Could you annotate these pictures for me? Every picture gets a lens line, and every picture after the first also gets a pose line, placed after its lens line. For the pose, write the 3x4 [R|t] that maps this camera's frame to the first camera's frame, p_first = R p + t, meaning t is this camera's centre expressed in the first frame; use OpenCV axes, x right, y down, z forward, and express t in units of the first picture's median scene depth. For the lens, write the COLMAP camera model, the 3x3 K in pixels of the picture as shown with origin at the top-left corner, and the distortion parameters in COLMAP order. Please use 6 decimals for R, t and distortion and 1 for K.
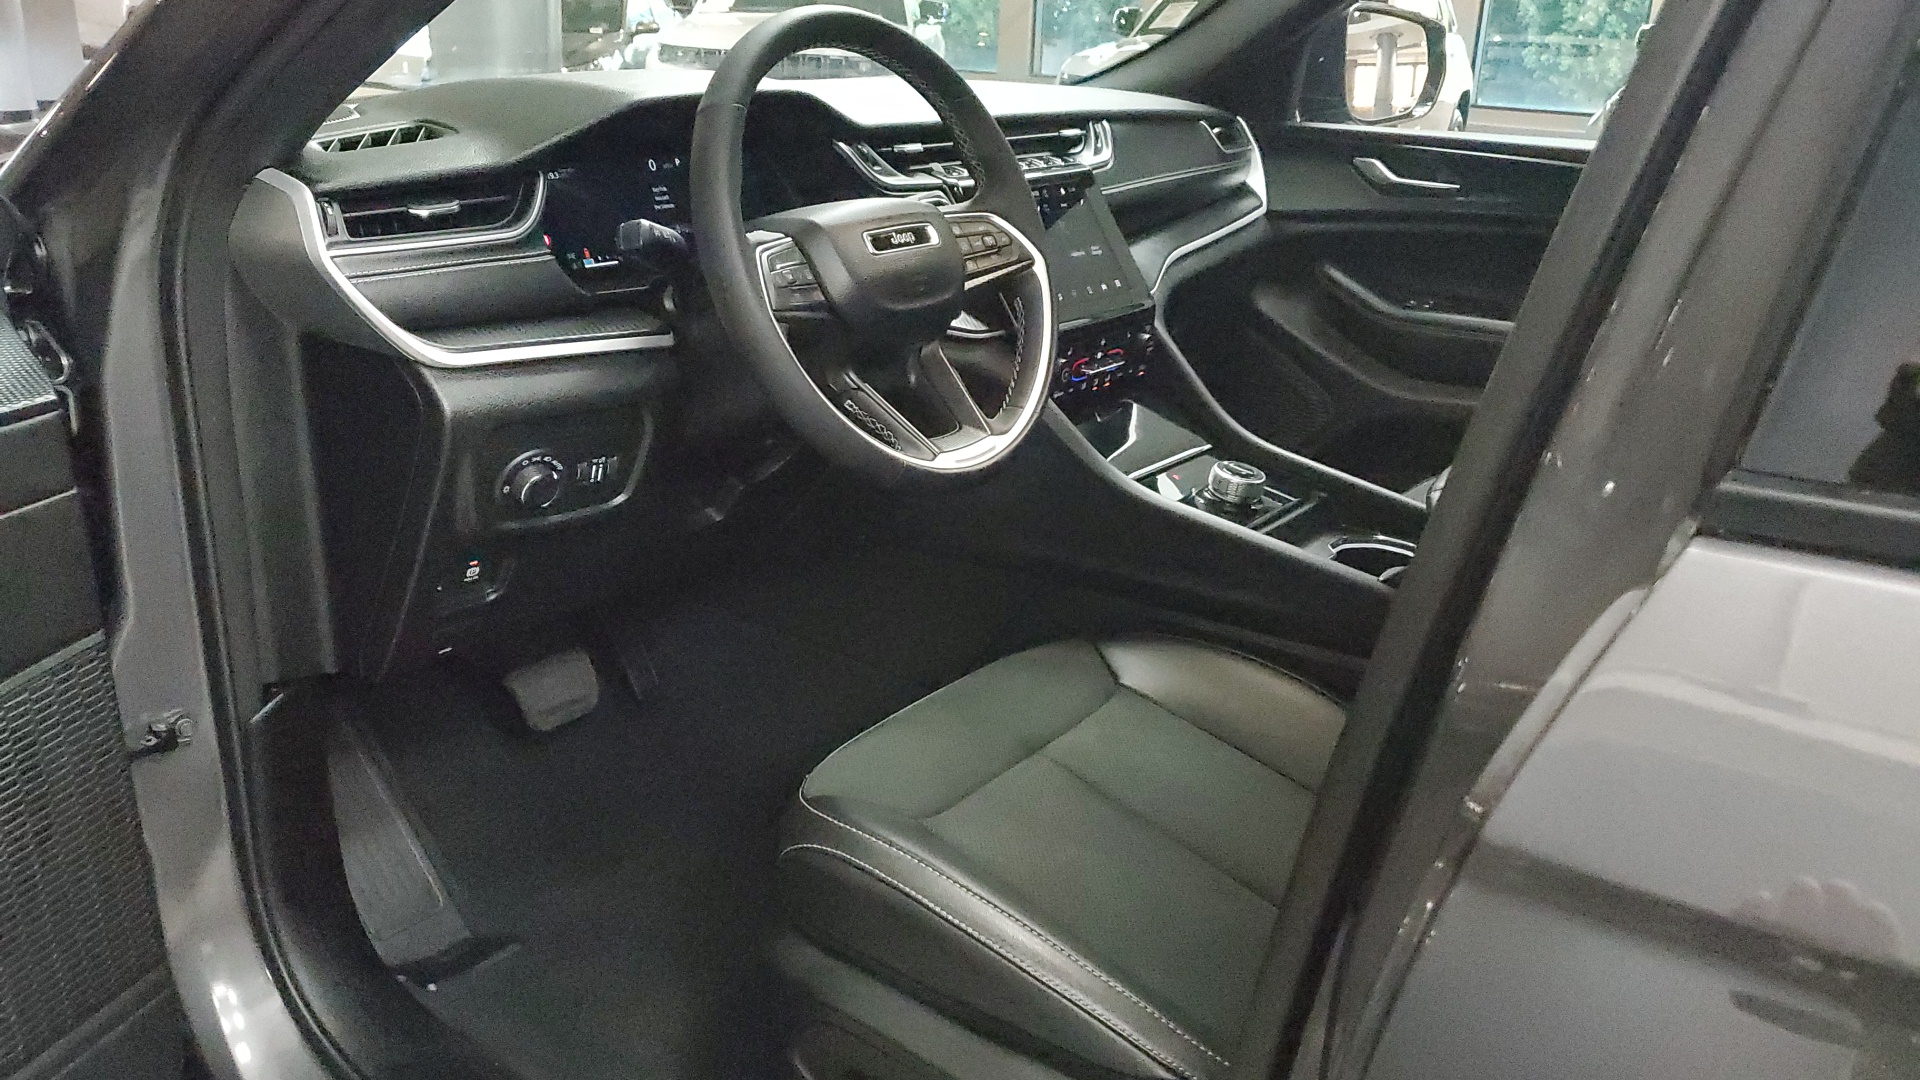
lens RADIAL K [[1486.3, 0, 959.9], [0, 1486.3, 550.0], [0, 0, 1]] dist [0.055206, -0.065521]
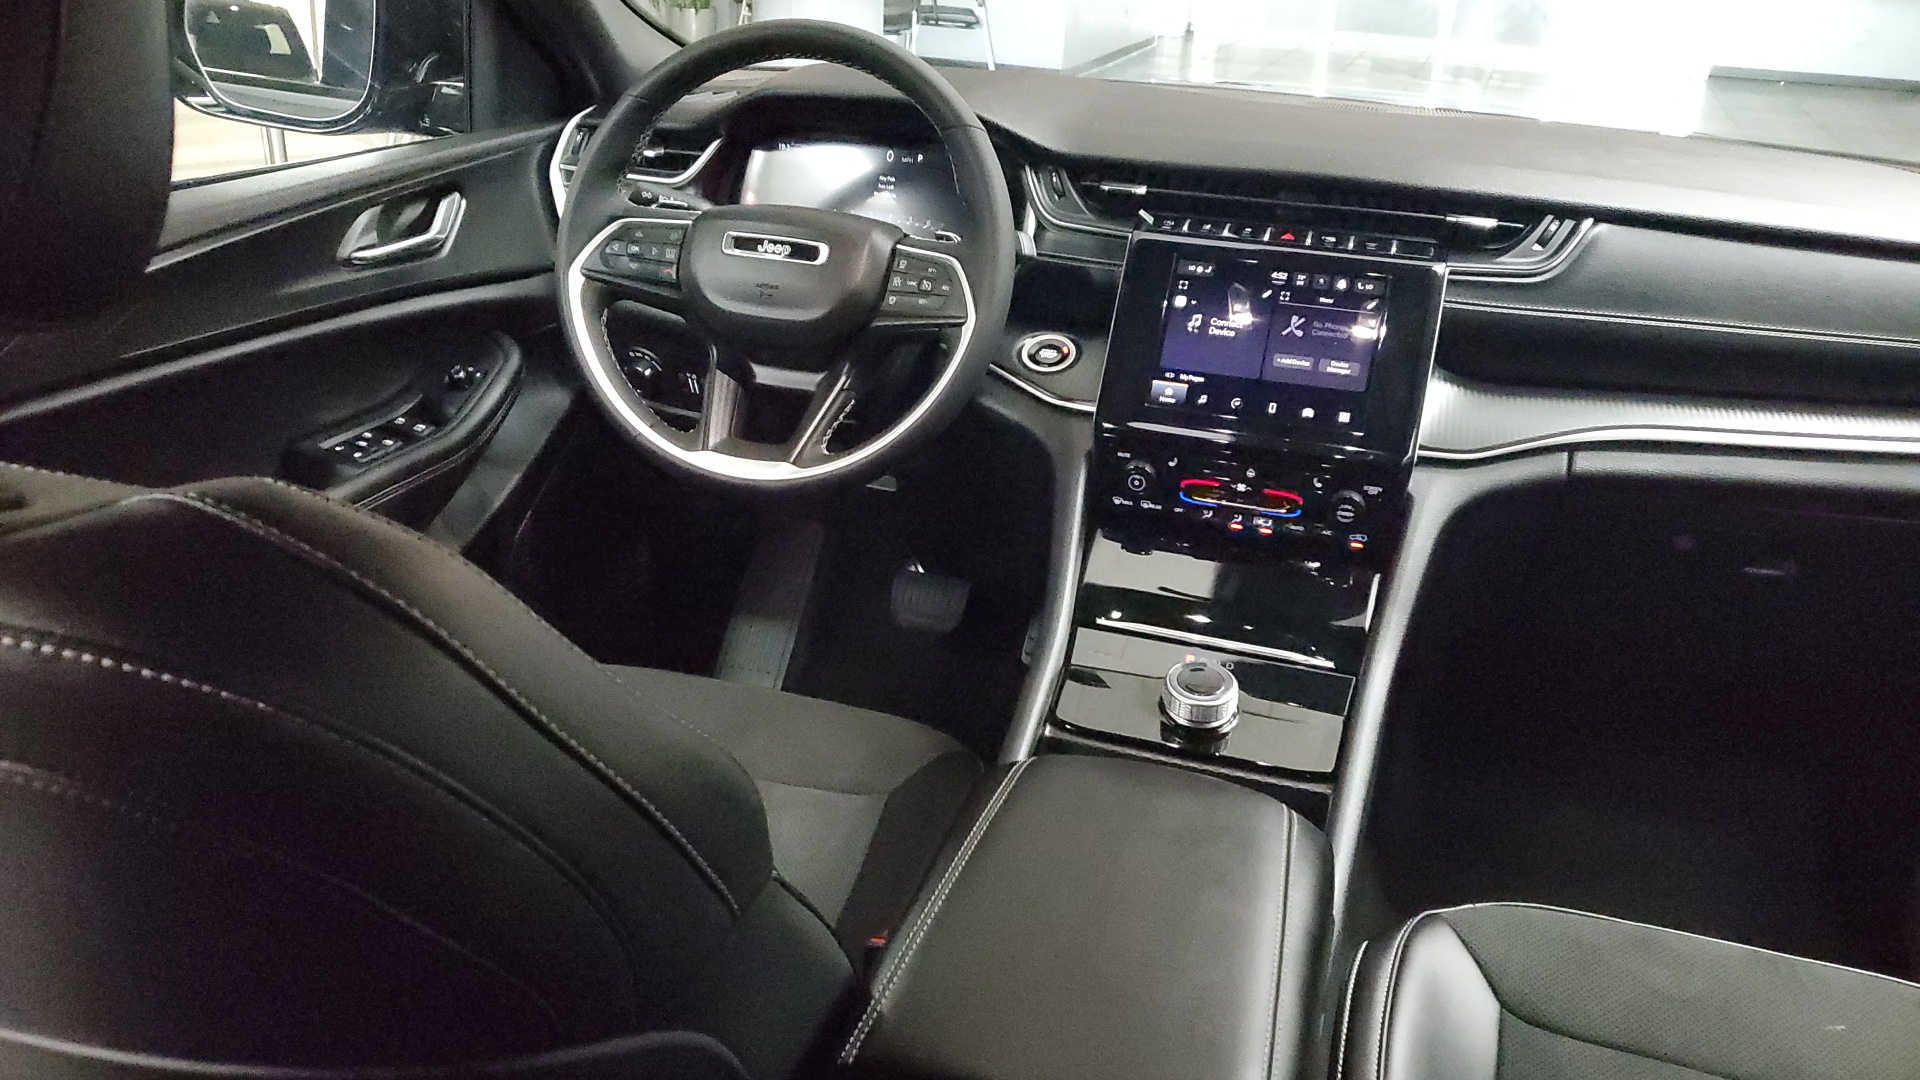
lens RADIAL K [[1486.3, 0, 964.6], [0, 1486.3, 563.0], [0, 0, 1]] dist [0.055206, -0.065521]
pose [[0.343570, 0.377631, -0.859857, 0.913274], [-0.355749, 0.899691, 0.252980, -0.300429], [0.869139, 0.218977, 0.443448, 0.658949]]
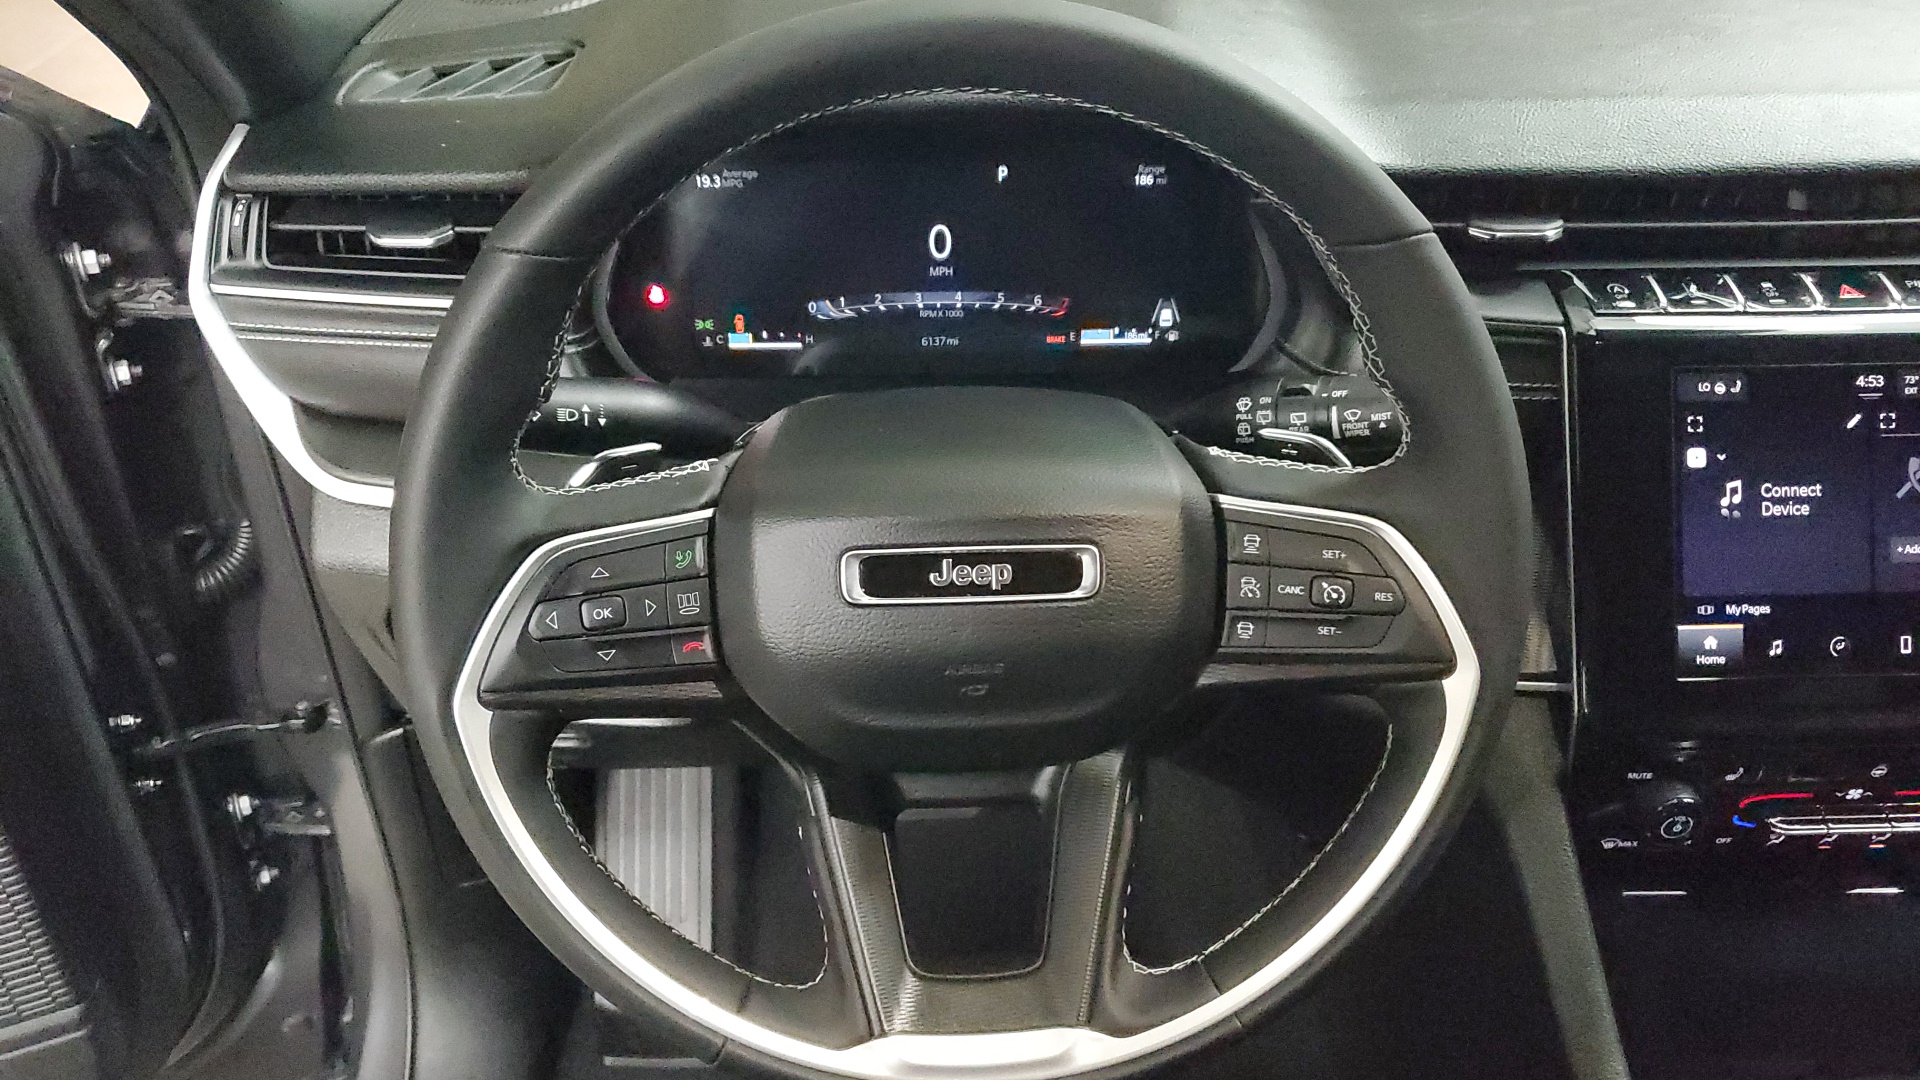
lens RADIAL K [[1486.3, 0, 970.3], [0, 1486.3, 563.3], [0, 0, 1]] dist [0.055206, -0.065521]
pose [[0.640299, 0.426538, -0.638814, 0.219802], [-0.257141, 0.902695, 0.344993, -0.337461], [0.723807, -0.056633, 0.687675, 0.657822]]
